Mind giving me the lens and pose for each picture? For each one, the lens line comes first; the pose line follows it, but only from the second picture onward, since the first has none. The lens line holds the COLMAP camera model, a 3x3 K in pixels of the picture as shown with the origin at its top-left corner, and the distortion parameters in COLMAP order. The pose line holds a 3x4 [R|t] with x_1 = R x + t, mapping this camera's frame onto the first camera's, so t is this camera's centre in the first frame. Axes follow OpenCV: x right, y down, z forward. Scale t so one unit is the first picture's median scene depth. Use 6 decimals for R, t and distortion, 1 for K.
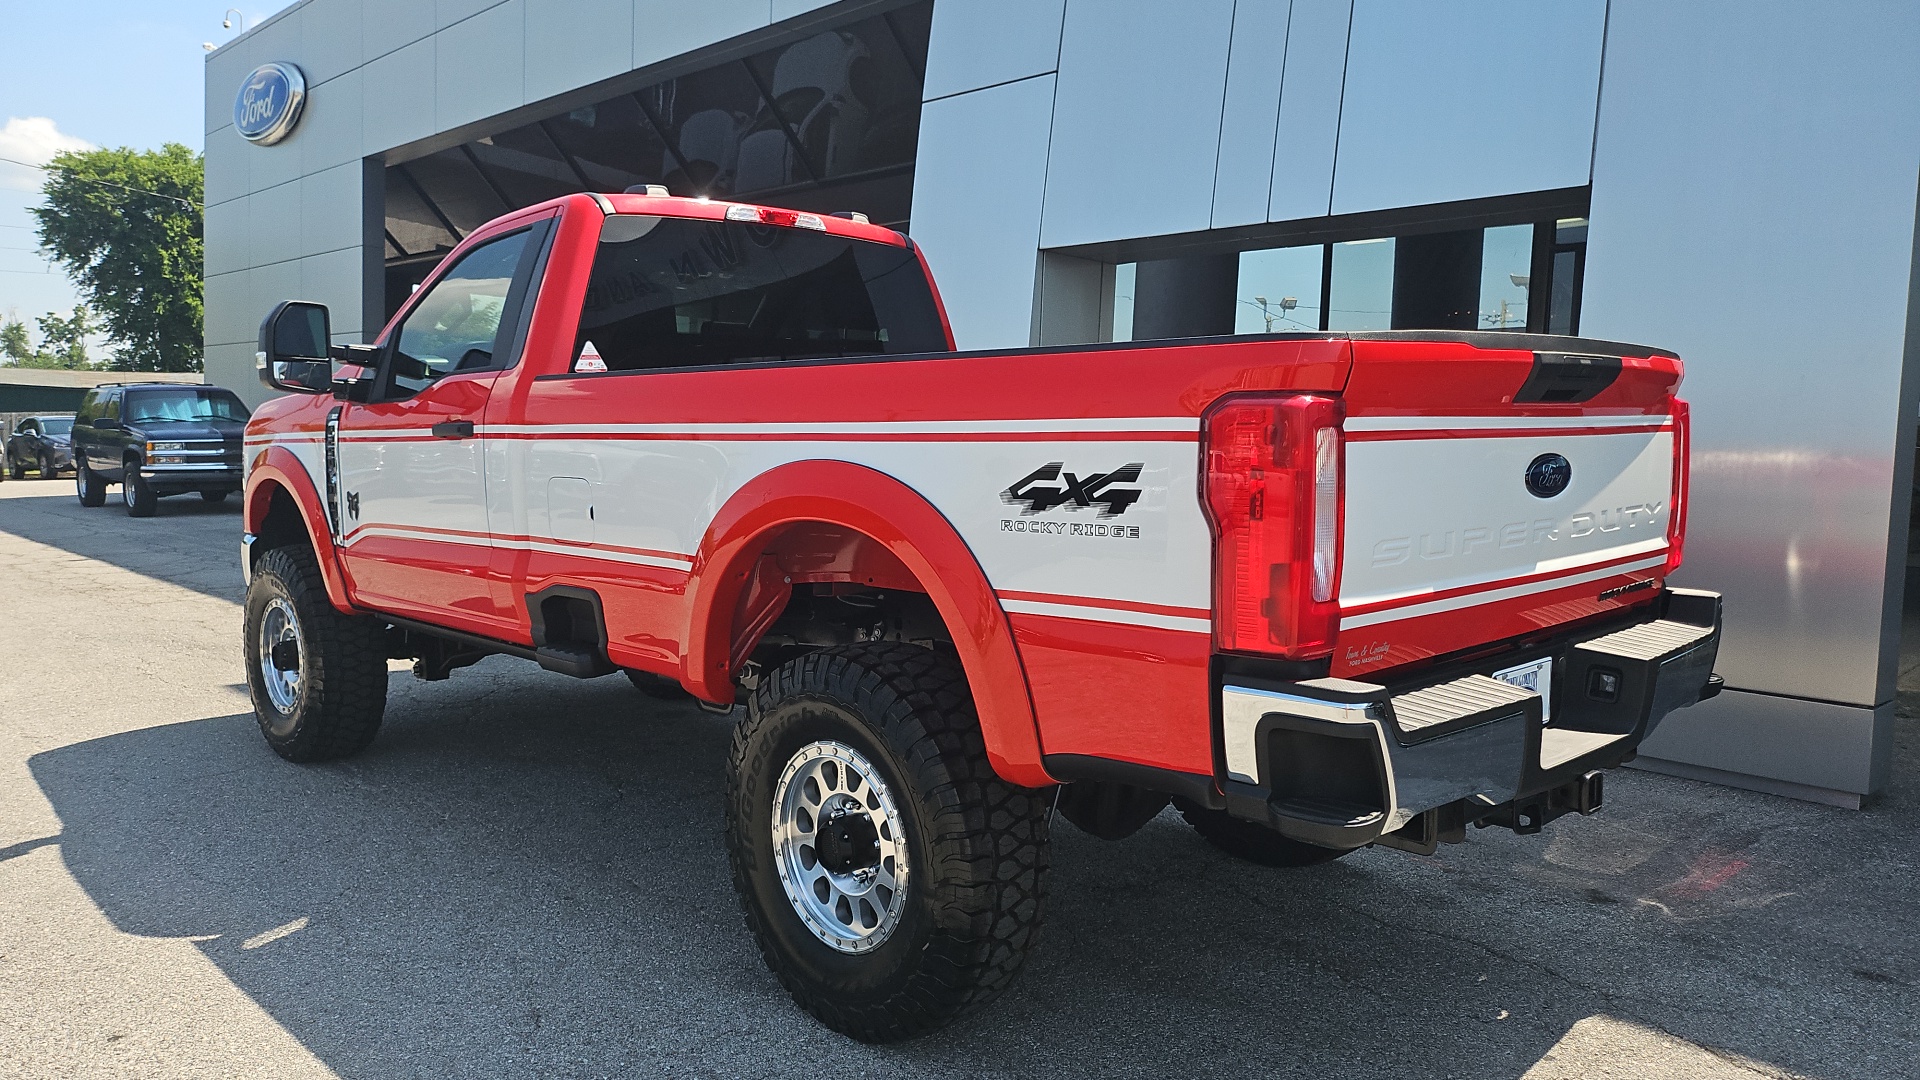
lens RADIAL K [[1385.6, 0, 946.7], [0, 1385.6, 531.8], [0, 0, 1]] dist [0.048885, -0.036030]
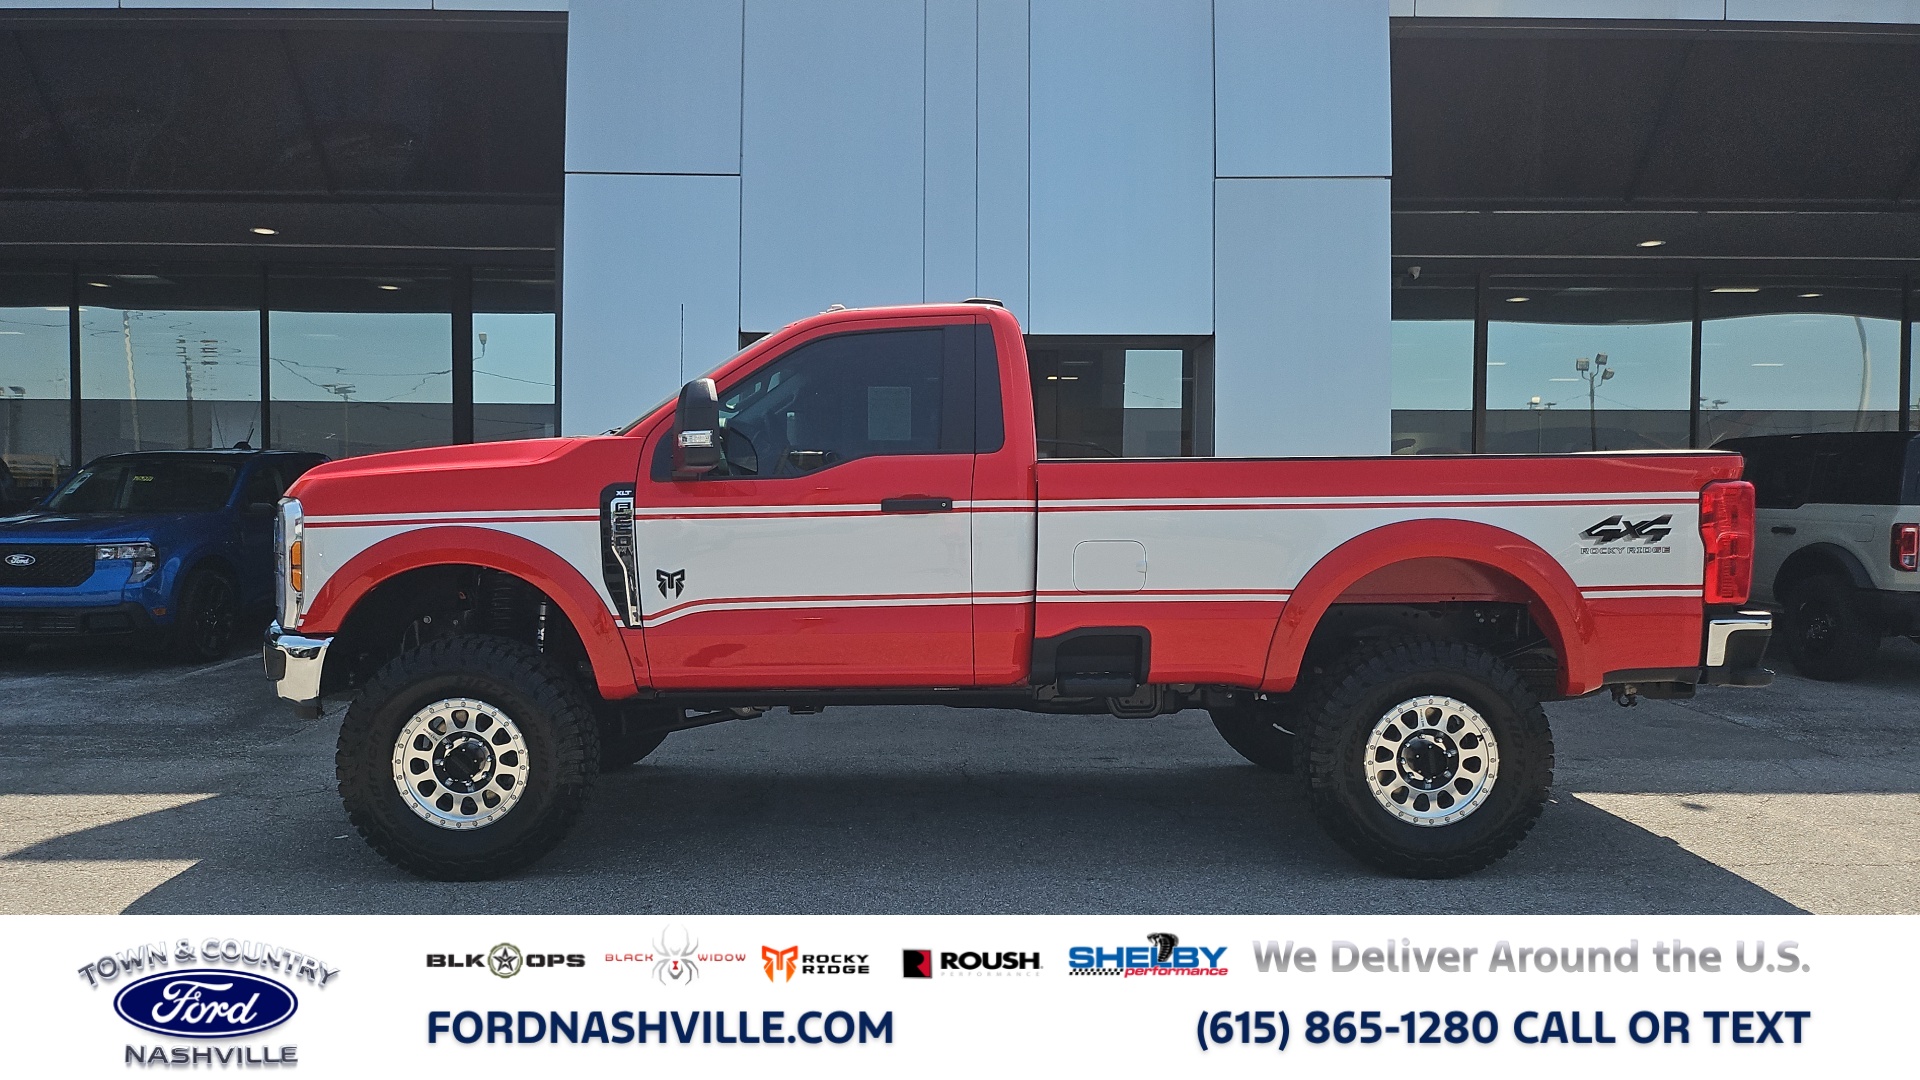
lens RADIAL K [[1385.6, 0, 949.7], [0, 1385.6, 555.0], [0, 0, 1]] dist [0.048885, -0.036030]
pose [[0.688340, -0.044837, 0.724001, -1.910181], [0.060699, 0.998148, 0.004105, -0.059024], [-0.722844, 0.041120, 0.689787, 0.343916]]
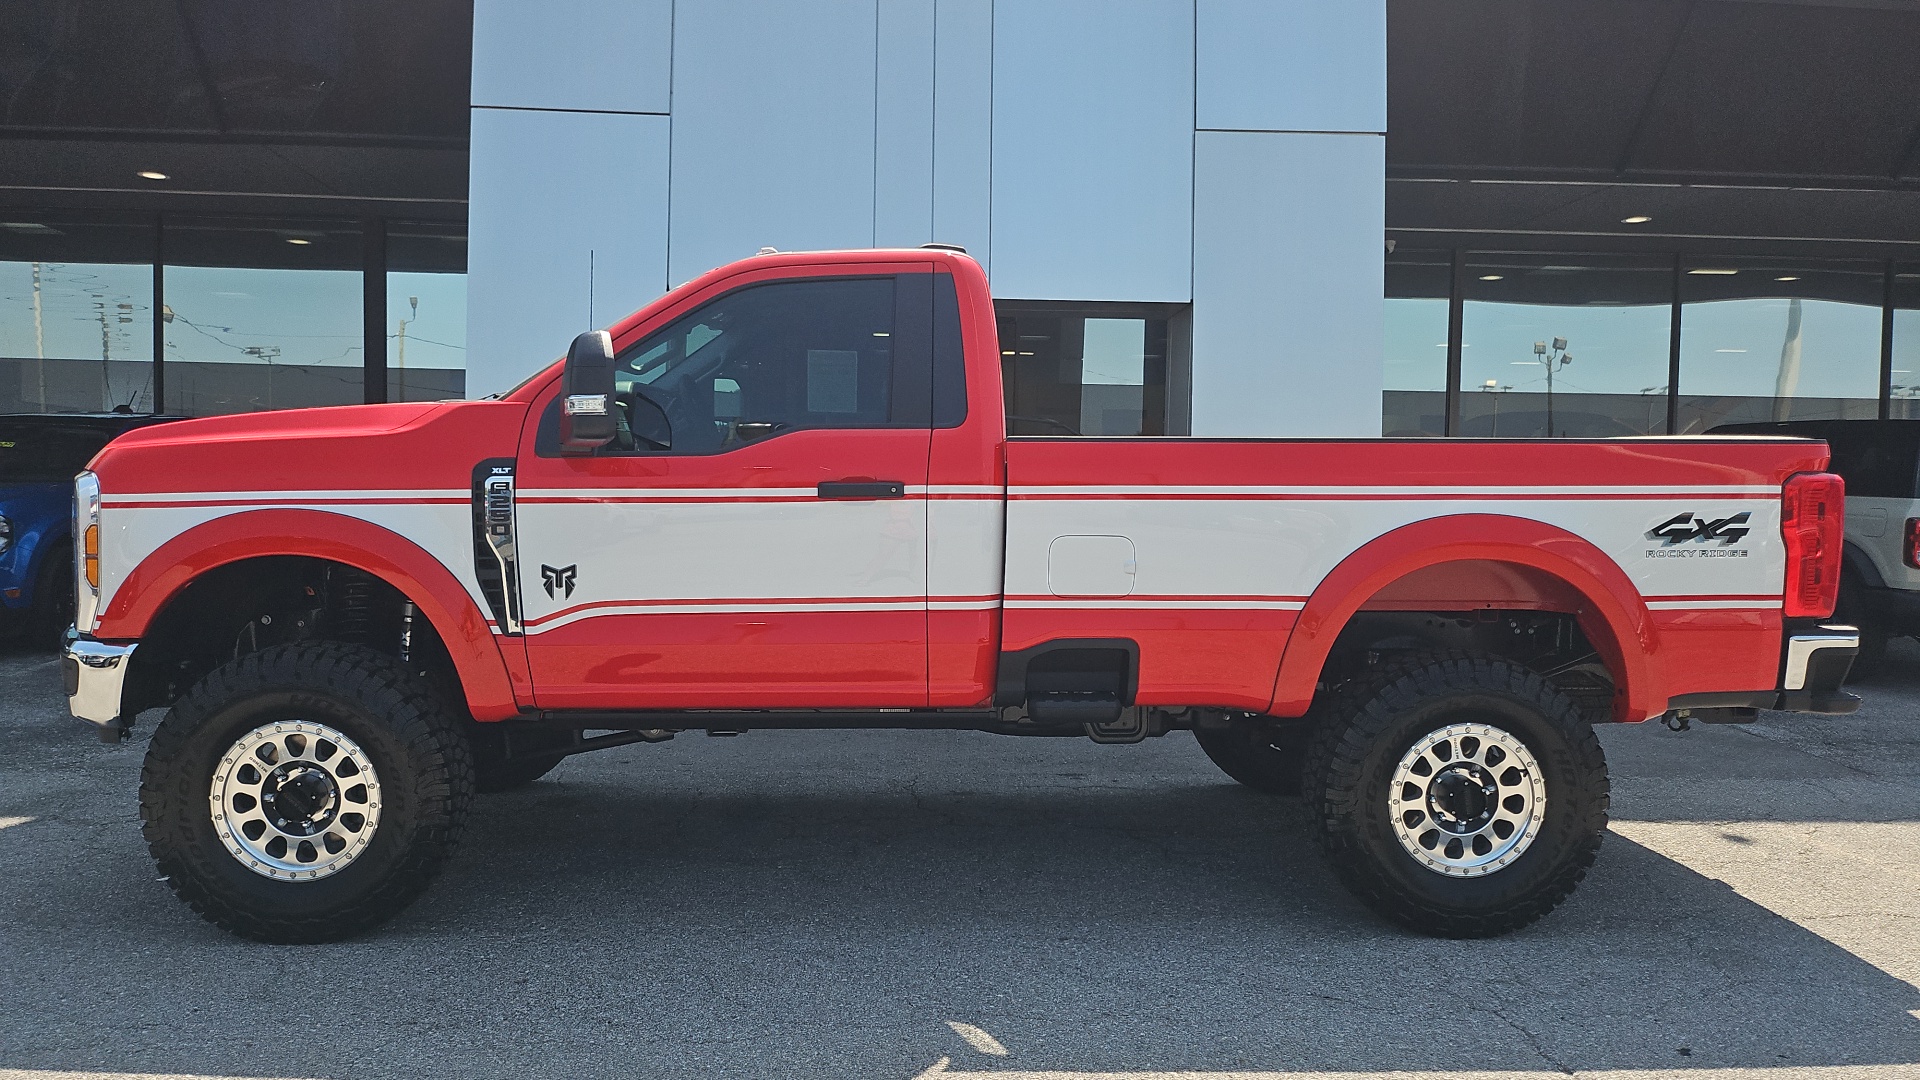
lens RADIAL K [[1385.6, 0, 956.0], [0, 1385.6, 548.6], [0, 0, 1]] dist [0.048885, -0.036030]
pose [[0.658901, -0.046266, 0.750805, -1.677853], [0.049275, 0.998618, 0.018294, -0.078969], [-0.750614, 0.024942, 0.660270, 0.564481]]
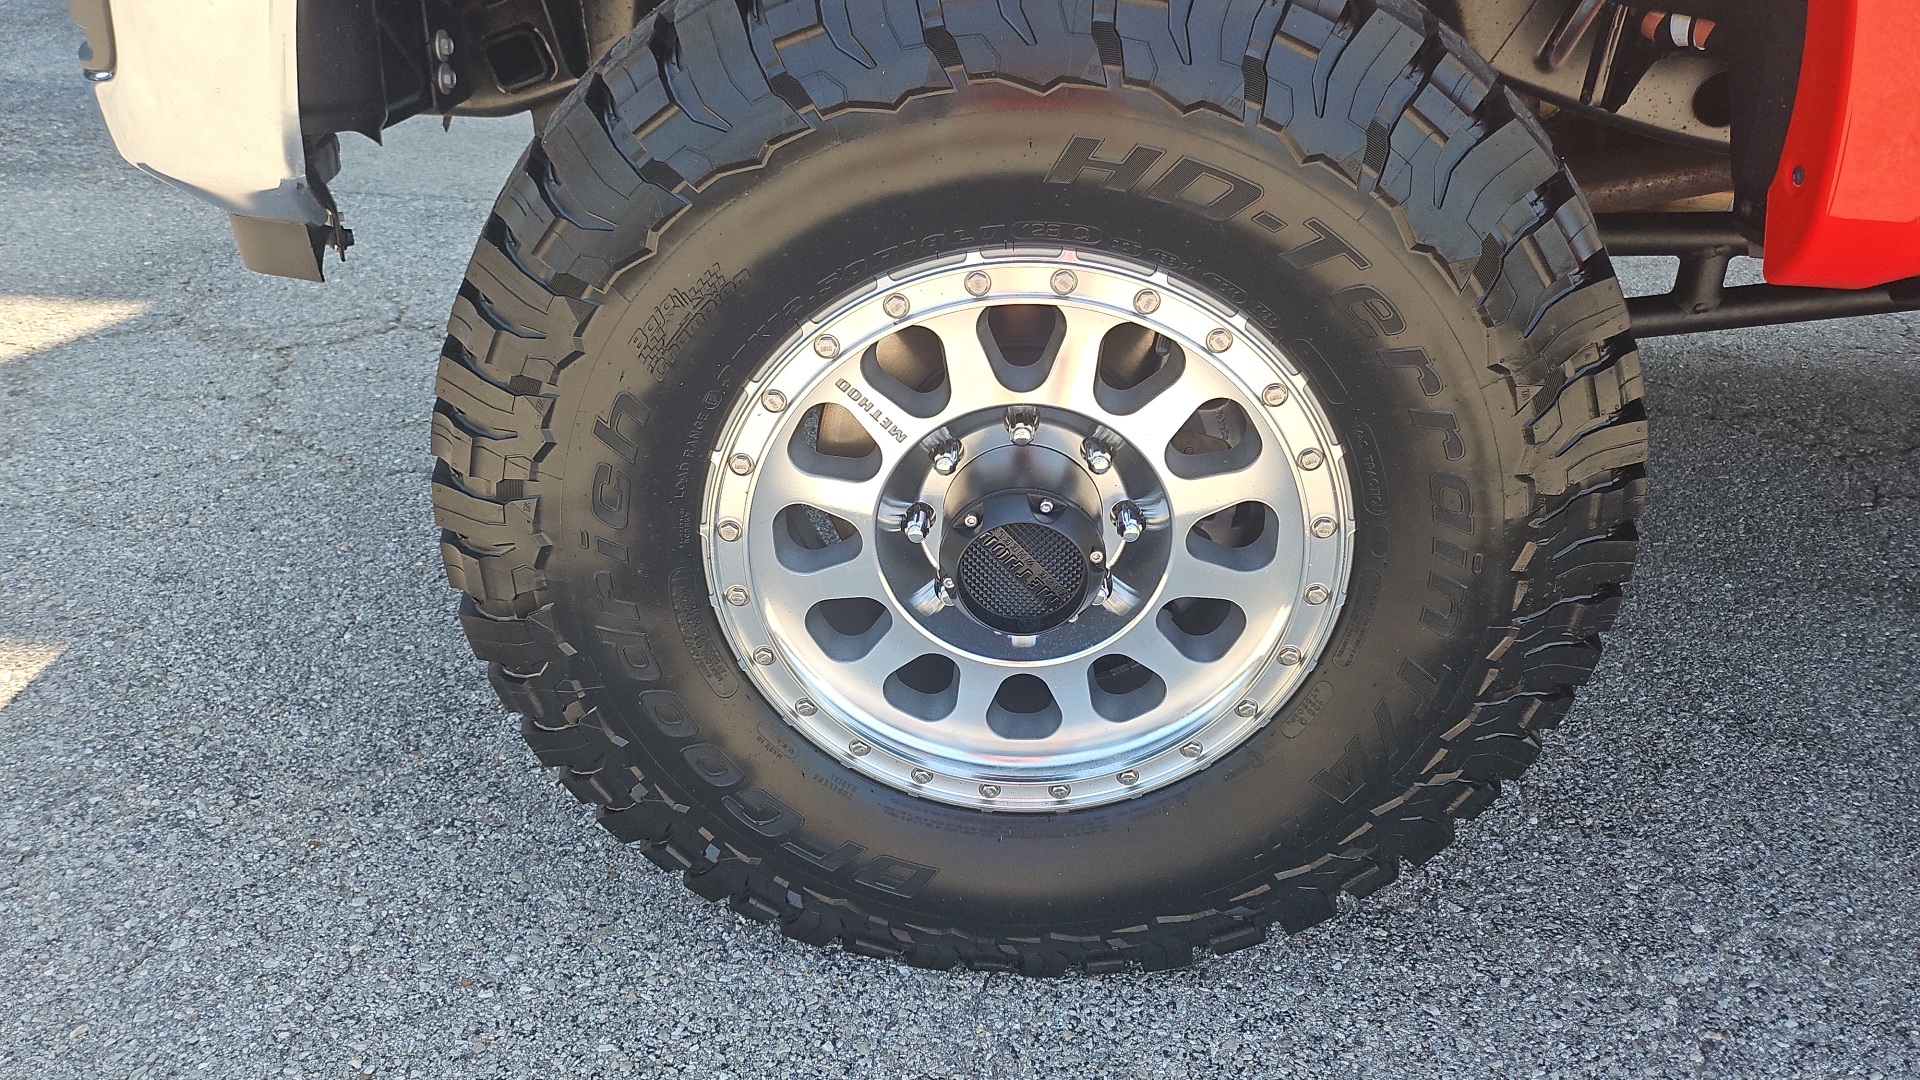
lens RADIAL K [[1385.6, 0, 953.9], [0, 1385.6, 536.8], [0, 0, 1]] dist [0.048885, -0.036030]
pose [[0.735174, -0.301805, 0.606987, -1.260927], [0.015305, 0.902583, 0.430243, 0.017568], [-0.677706, -0.307014, 0.668174, 1.887458]]
